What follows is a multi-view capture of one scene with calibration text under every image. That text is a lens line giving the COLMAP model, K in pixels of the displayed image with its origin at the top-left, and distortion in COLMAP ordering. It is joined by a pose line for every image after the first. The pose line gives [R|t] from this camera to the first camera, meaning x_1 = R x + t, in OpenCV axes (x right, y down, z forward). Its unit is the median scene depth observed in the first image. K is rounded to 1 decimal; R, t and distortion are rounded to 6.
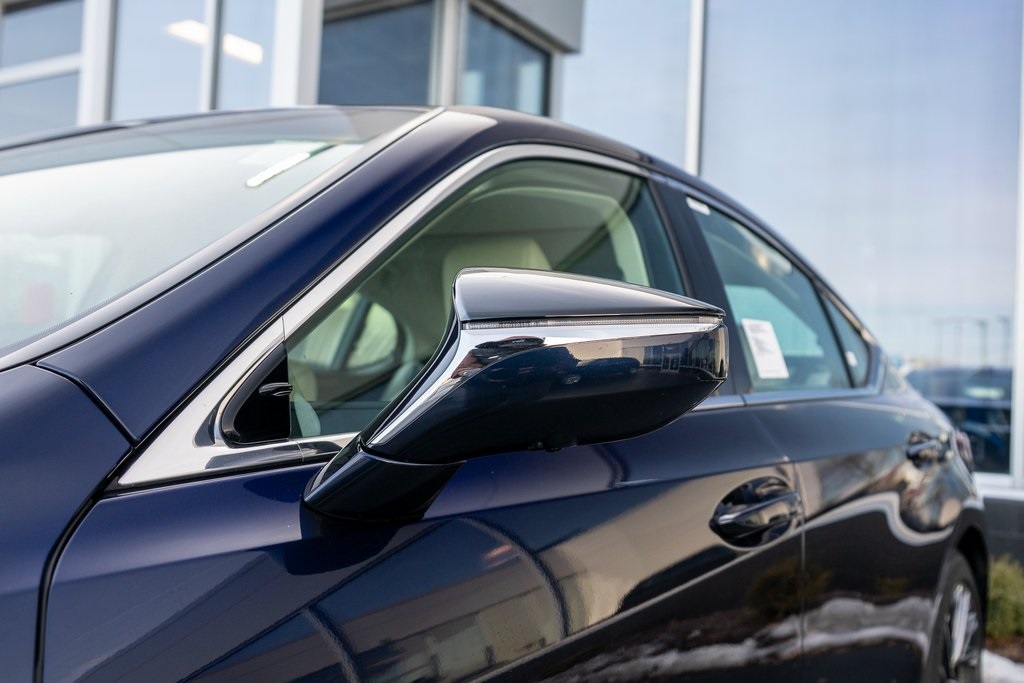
lens RADIAL K [[1084.4, 0, 512.0], [0, 1084.4, 341.5], [0, 0, 1]] dist [0.005658, 0.004028]
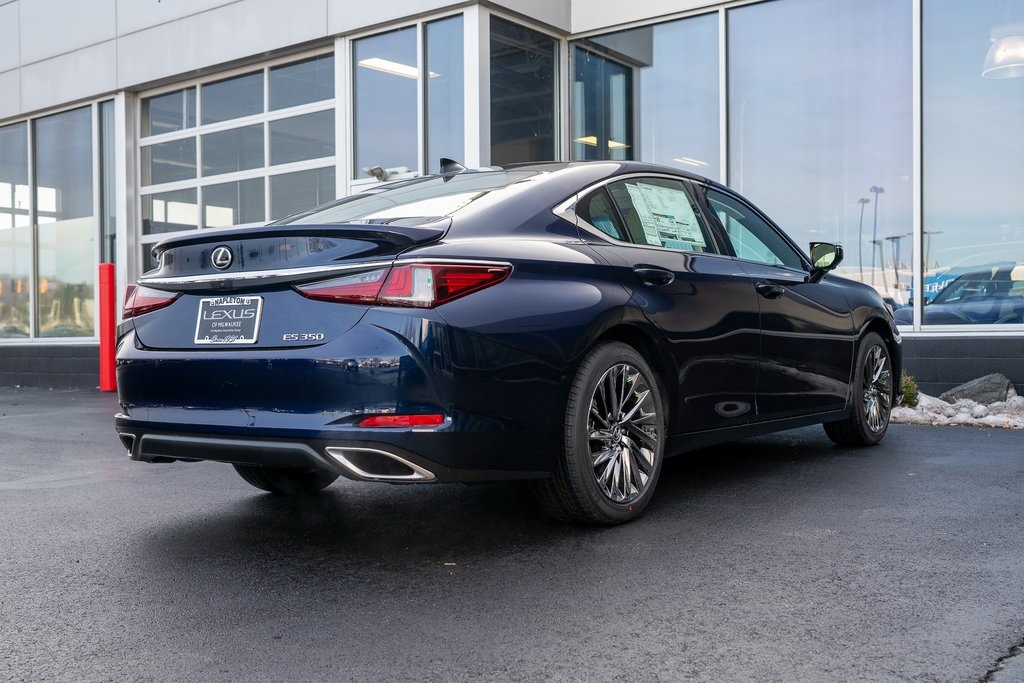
lens RADIAL K [[1084.4, 0, 512.0], [0, 1084.4, 341.5], [0, 0, 1]] dist [0.005658, 0.004028]
pose [[0.995132, -0.049073, -0.085464, -0.060490], [0.054072, 0.996897, 0.057203, 0.038733], [0.082392, -0.061545, 0.994698, -1.721508]]
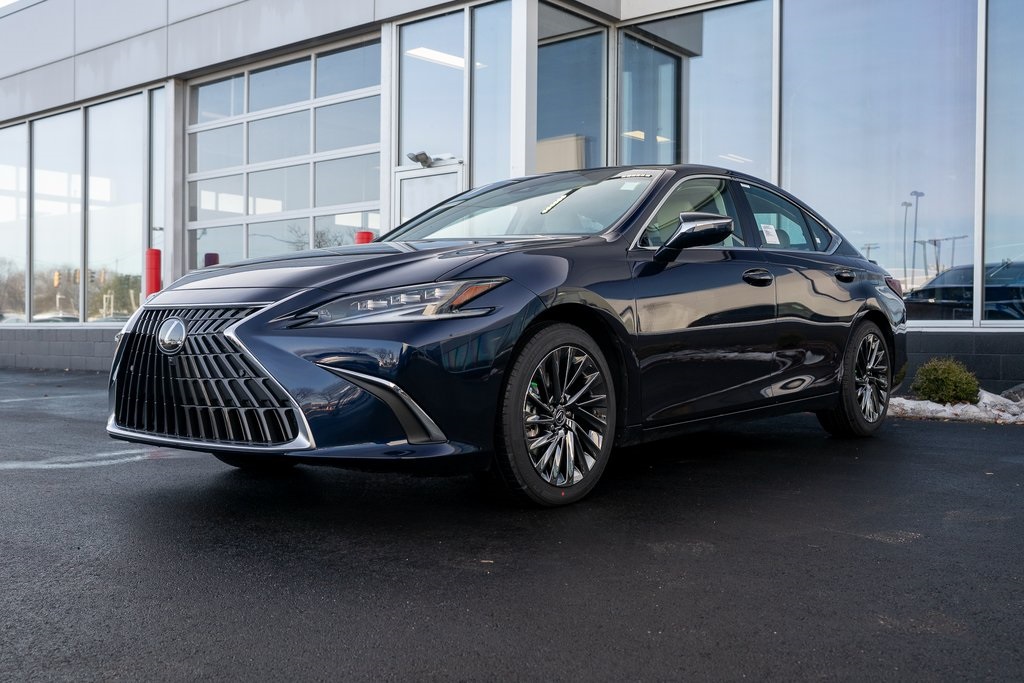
lens RADIAL K [[1046.7, 0, 512.0], [0, 1046.7, 341.5], [0, 0, 1]] dist [-0.004833, 0.002940]
pose [[0.991759, -0.032417, -0.123949, -0.091350], [0.039724, 0.997587, 0.056943, 0.085395], [0.121804, -0.061398, 0.990653, -1.505060]]
